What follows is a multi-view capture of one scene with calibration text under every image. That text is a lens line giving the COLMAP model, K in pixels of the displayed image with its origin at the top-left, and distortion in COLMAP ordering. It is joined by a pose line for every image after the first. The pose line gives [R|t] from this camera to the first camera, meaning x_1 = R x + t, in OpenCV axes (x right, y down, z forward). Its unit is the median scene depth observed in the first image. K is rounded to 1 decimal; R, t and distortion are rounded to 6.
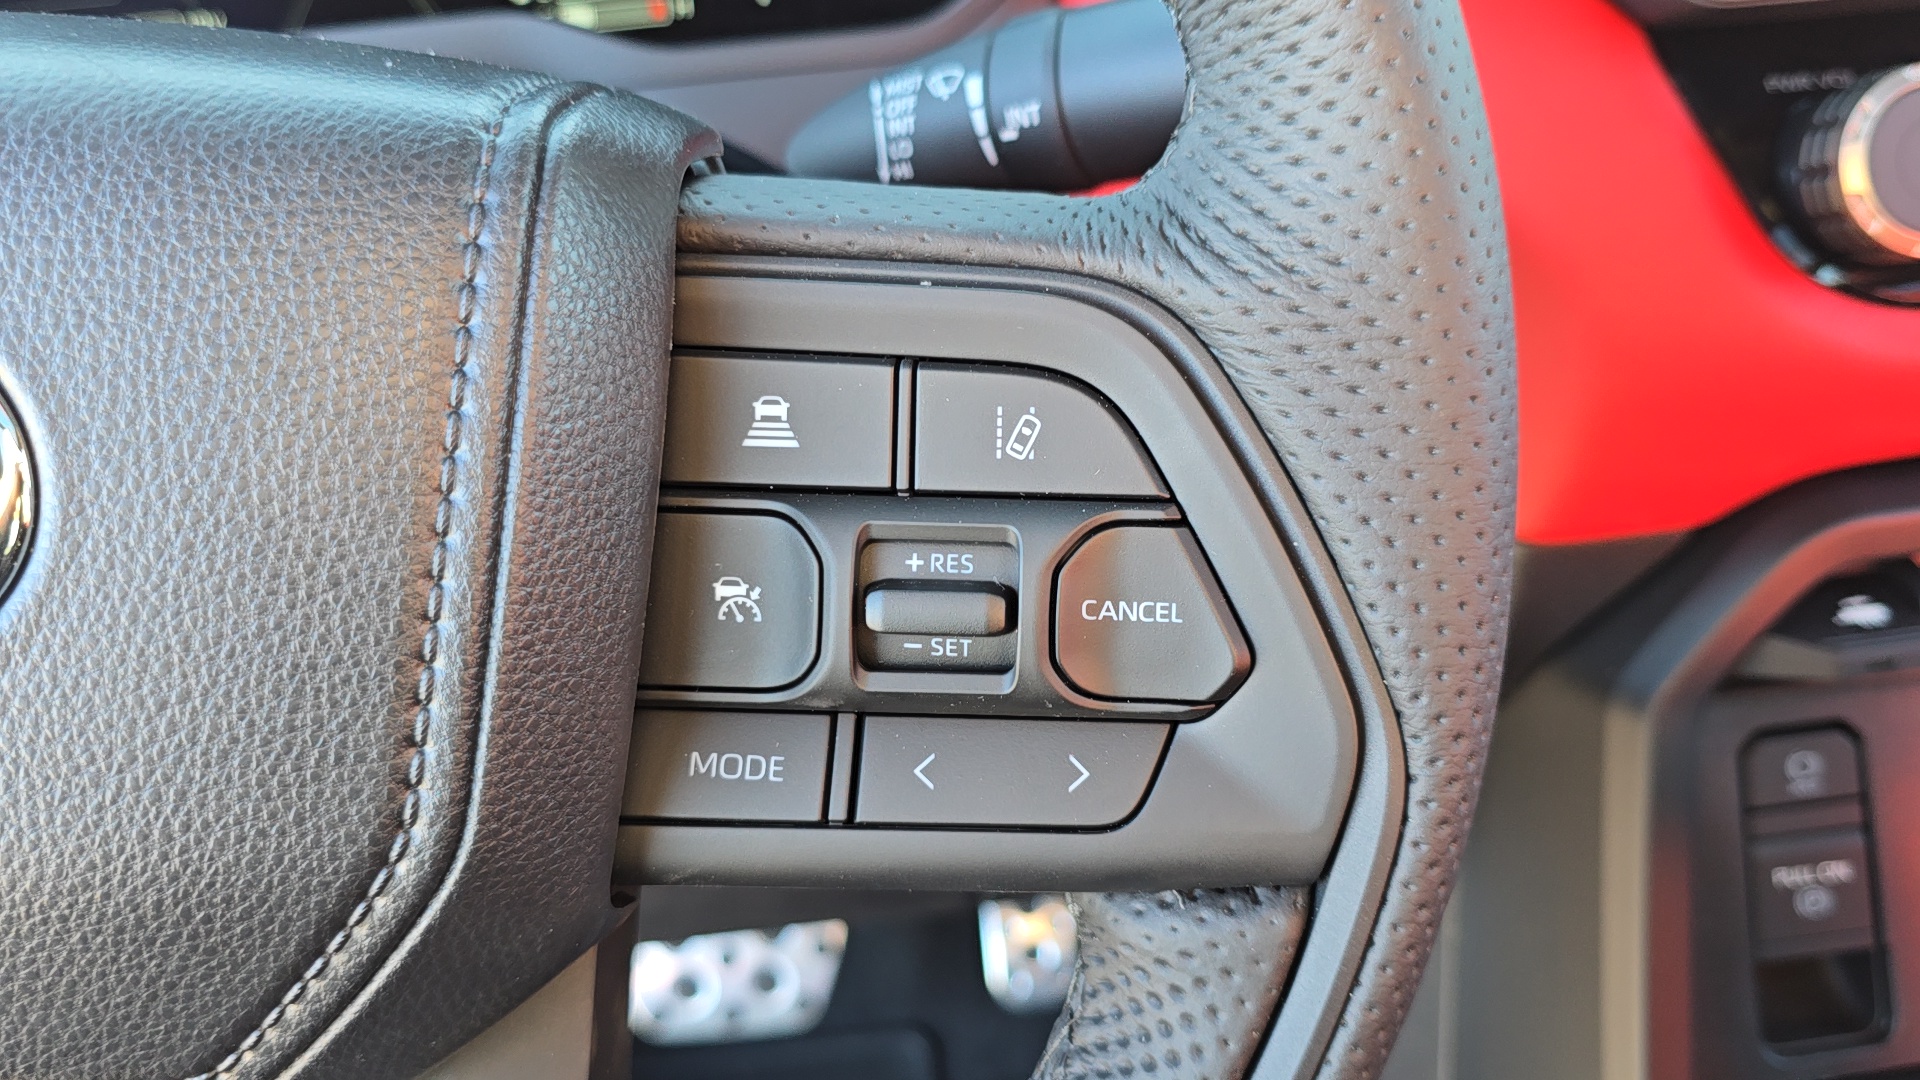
lens RADIAL K [[1608.7, 0, 976.2], [0, 1608.7, 556.1], [0, 0, 1]] dist [0.007519, -0.017396]
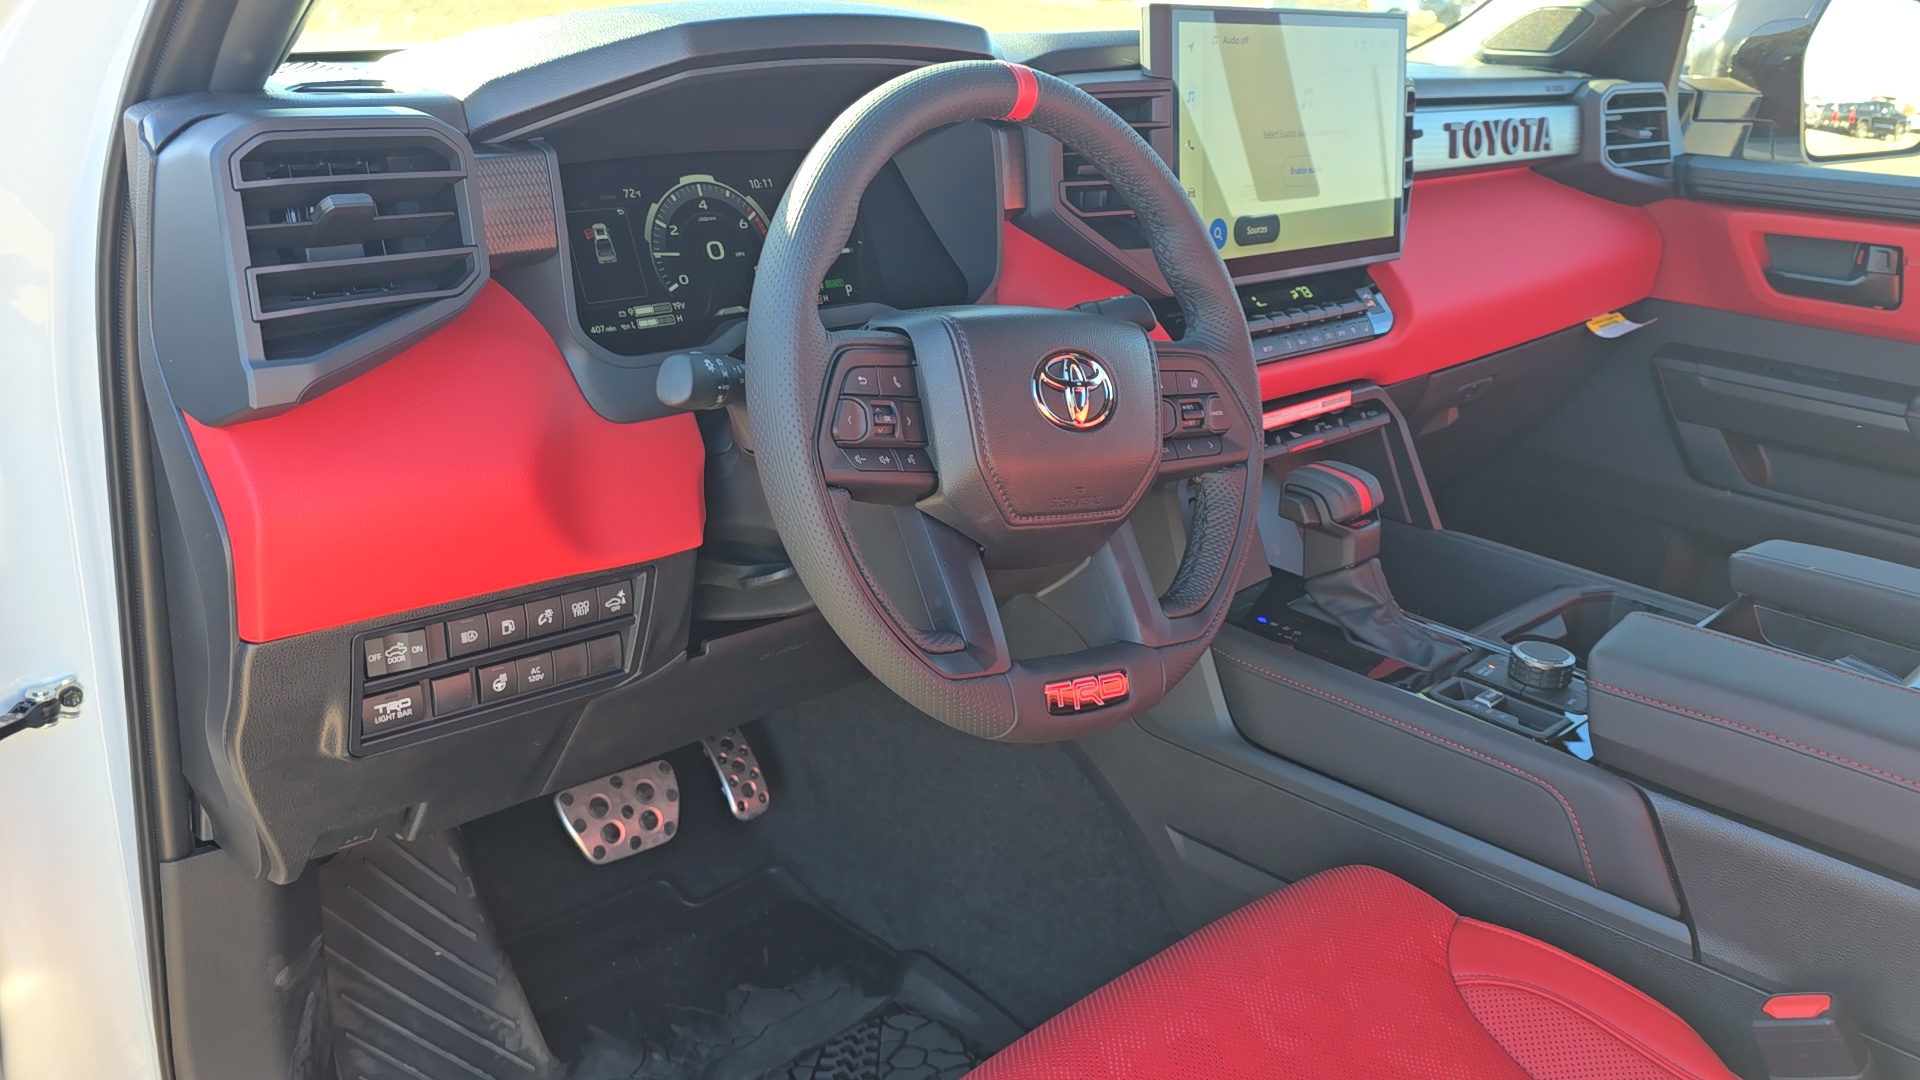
lens RADIAL K [[1608.7, 0, 979.3], [0, 1608.7, 541.5], [0, 0, 1]] dist [0.007519, -0.017396]
pose [[0.757094, -0.104017, 0.644972, -4.031979], [0.194688, 0.978310, -0.070757, 0.684636], [-0.623622, 0.179138, 0.760924, -2.551685]]
